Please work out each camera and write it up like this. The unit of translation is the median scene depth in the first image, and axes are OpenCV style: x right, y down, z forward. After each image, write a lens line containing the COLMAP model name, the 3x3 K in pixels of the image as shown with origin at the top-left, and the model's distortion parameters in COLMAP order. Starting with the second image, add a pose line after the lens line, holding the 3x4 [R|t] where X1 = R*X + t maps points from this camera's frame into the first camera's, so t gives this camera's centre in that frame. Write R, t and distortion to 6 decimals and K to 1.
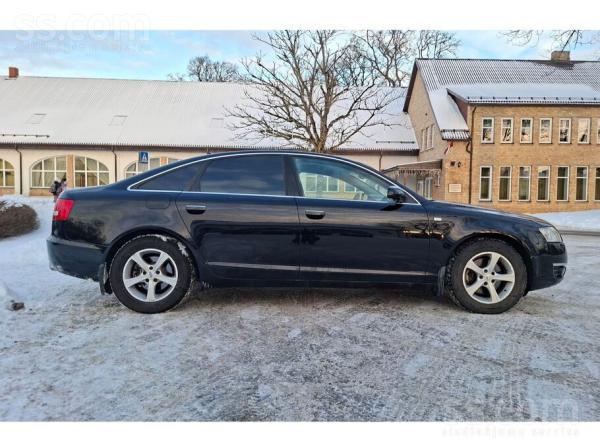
lens RADIAL K [[455.8, 0, 300.0], [0, 455.8, 223.0], [0, 0, 1]] dist [0.091502, -0.128297]
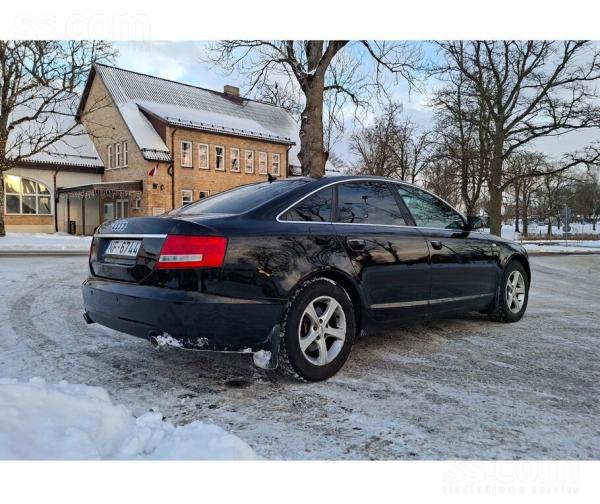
lens RADIAL K [[496.8, 0, 298.9], [0, 496.8, 236.8], [0, 0, 1]] dist [0.048929, -0.011723]
pose [[0.738871, -0.019892, 0.673553, -0.137162], [0.036157, 0.999295, -0.010152, -0.005519], [-0.672876, 0.031854, 0.739069, 0.060539]]
